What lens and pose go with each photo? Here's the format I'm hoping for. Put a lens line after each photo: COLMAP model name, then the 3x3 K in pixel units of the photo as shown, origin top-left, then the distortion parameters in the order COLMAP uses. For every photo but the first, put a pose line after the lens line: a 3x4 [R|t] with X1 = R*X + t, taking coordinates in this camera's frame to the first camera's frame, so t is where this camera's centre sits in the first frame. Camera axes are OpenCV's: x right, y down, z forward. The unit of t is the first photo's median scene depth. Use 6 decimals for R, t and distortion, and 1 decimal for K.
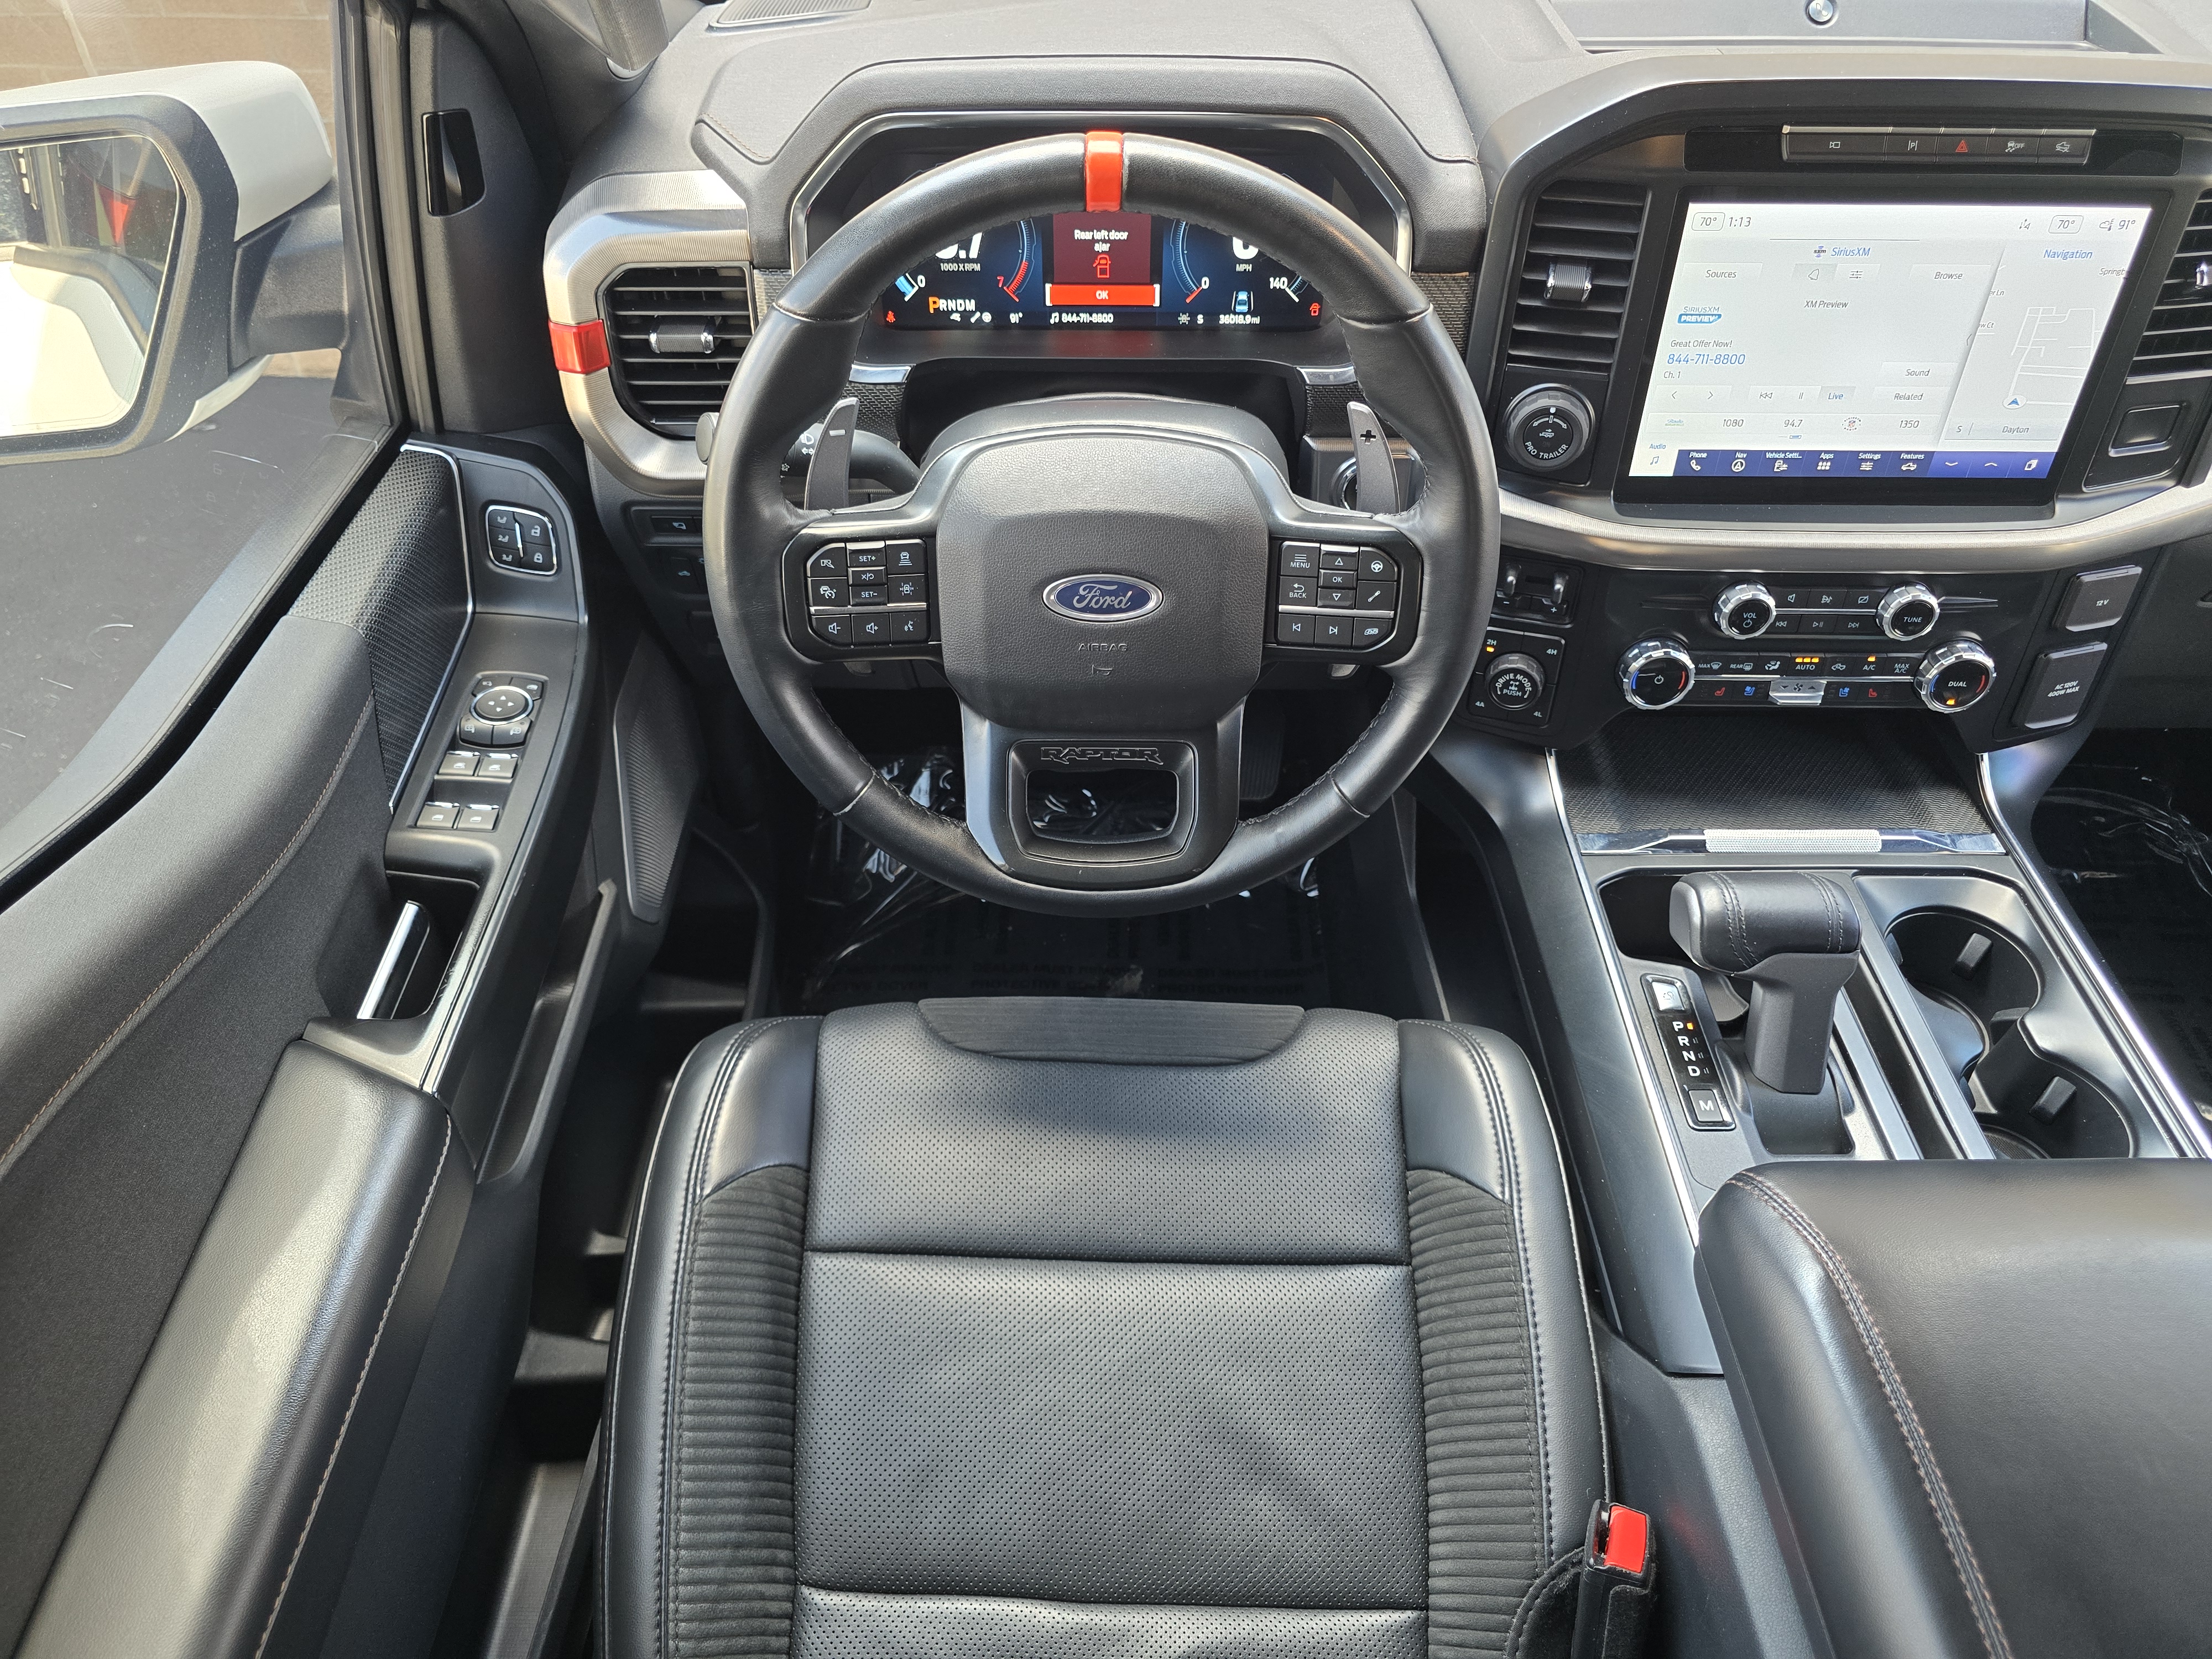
lens RADIAL K [[1507.4, 0, 1120.0], [0, 1507.4, 803.9], [0, 0, 1]] dist [0.028463, -0.032311]
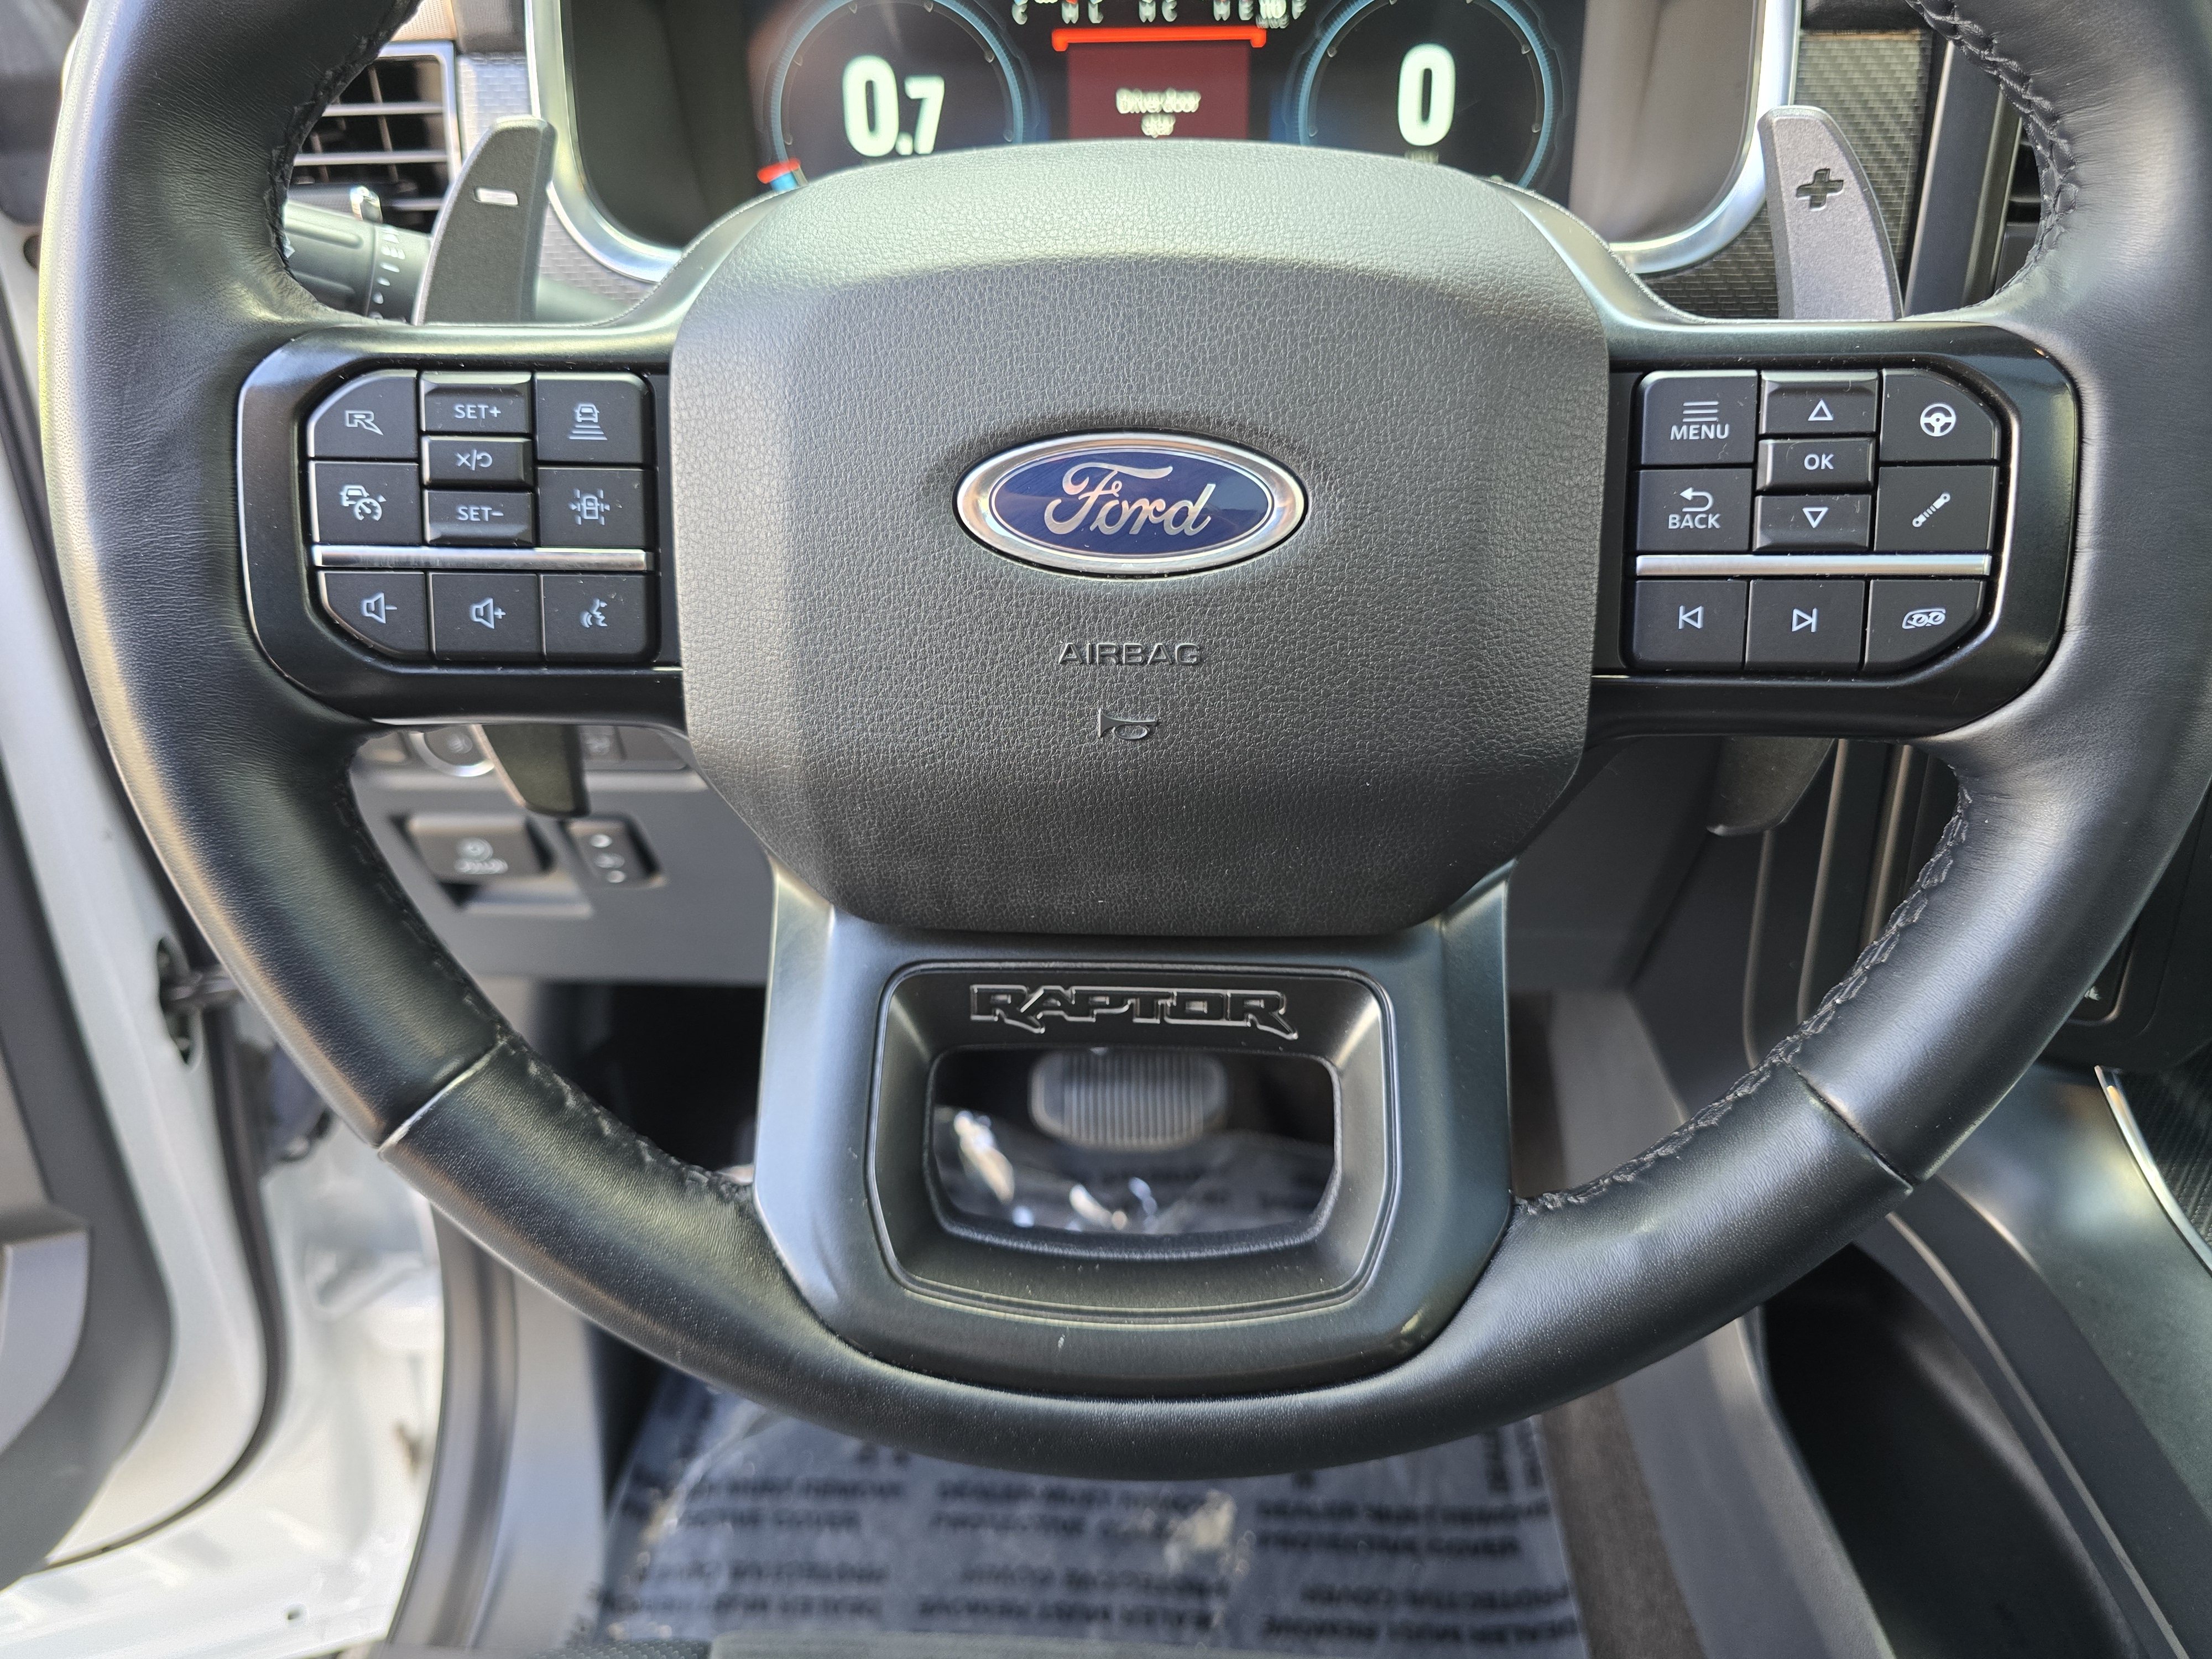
lens RADIAL K [[1524.7, 0, 1106.0], [0, 1524.7, 829.5], [0, 0, 1]] dist [0.030942, -0.030650]
pose [[0.998295, 0.003824, -0.058251, 0.002853], [-0.018417, 0.967520, -0.252121, 0.018701], [0.055395, 0.252764, 0.965941, 0.570495]]
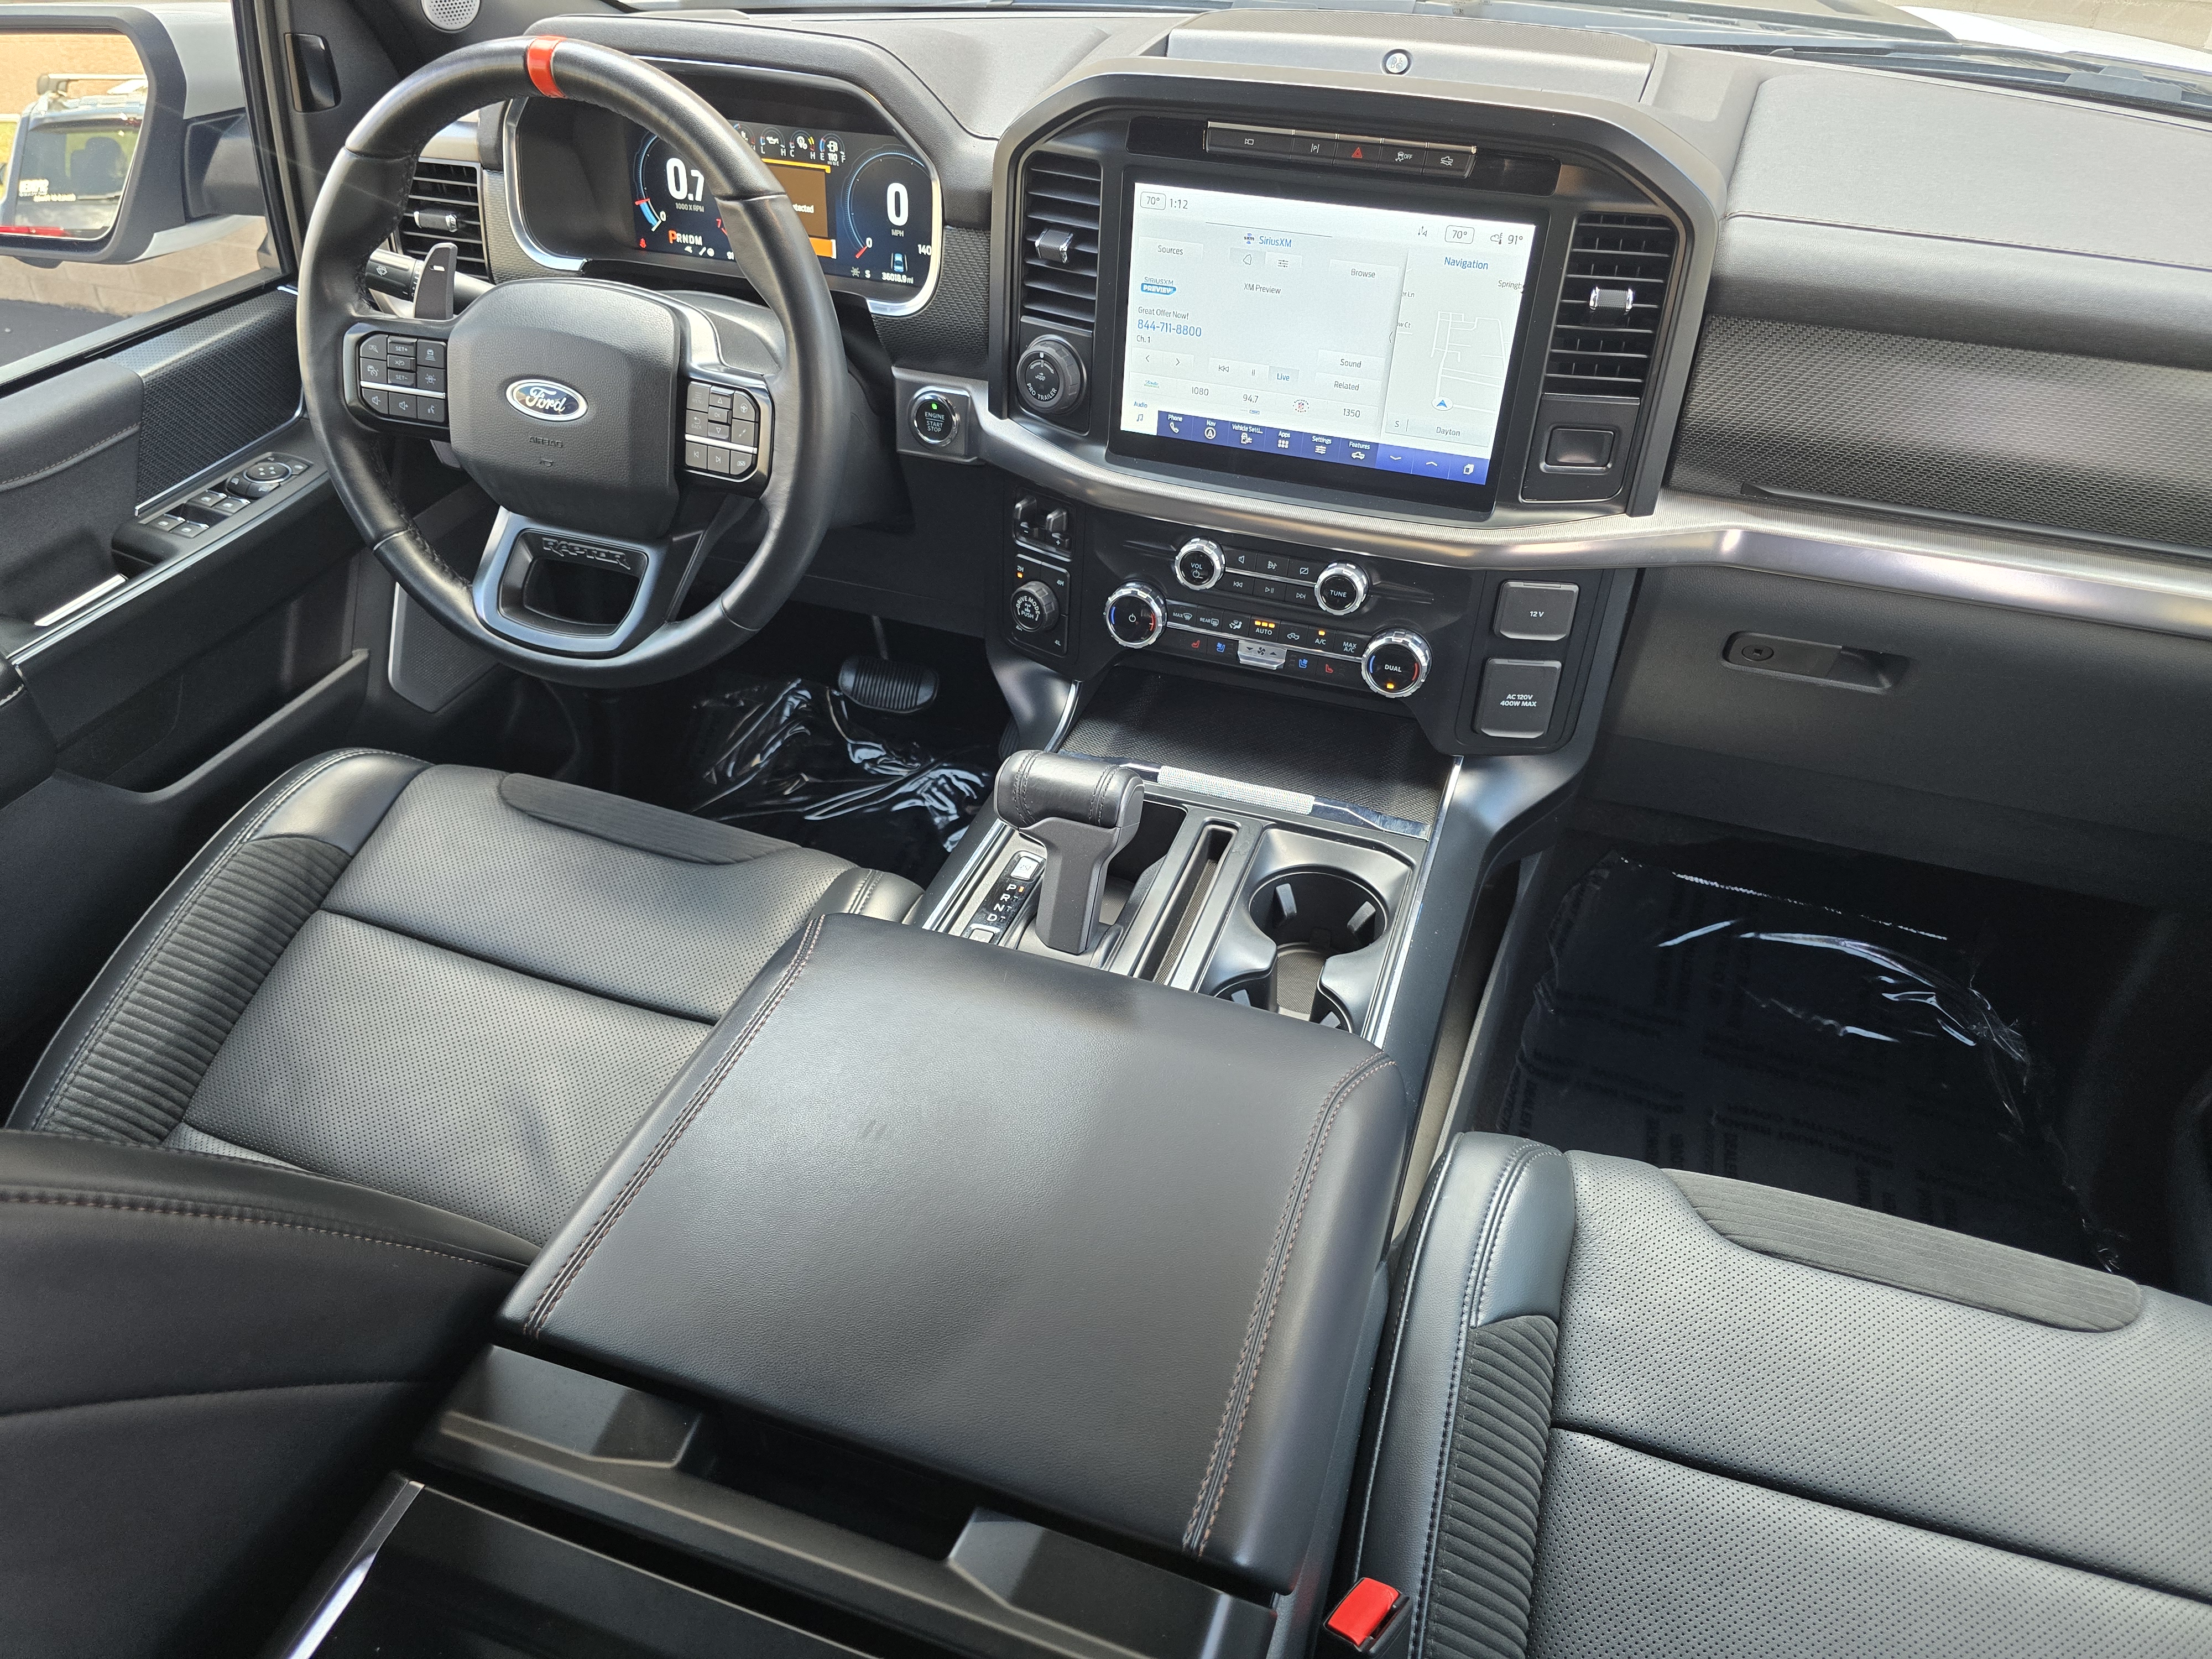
lens RADIAL K [[1524.7, 0, 1106.0], [0, 1524.7, 829.5], [0, 0, 1]] dist [0.030942, -0.030650]
pose [[0.941635, 0.207457, -0.265113, 0.716737], [-0.232528, 0.970306, -0.066613, 0.160027], [0.243422, 0.124372, 0.961914, -0.074865]]
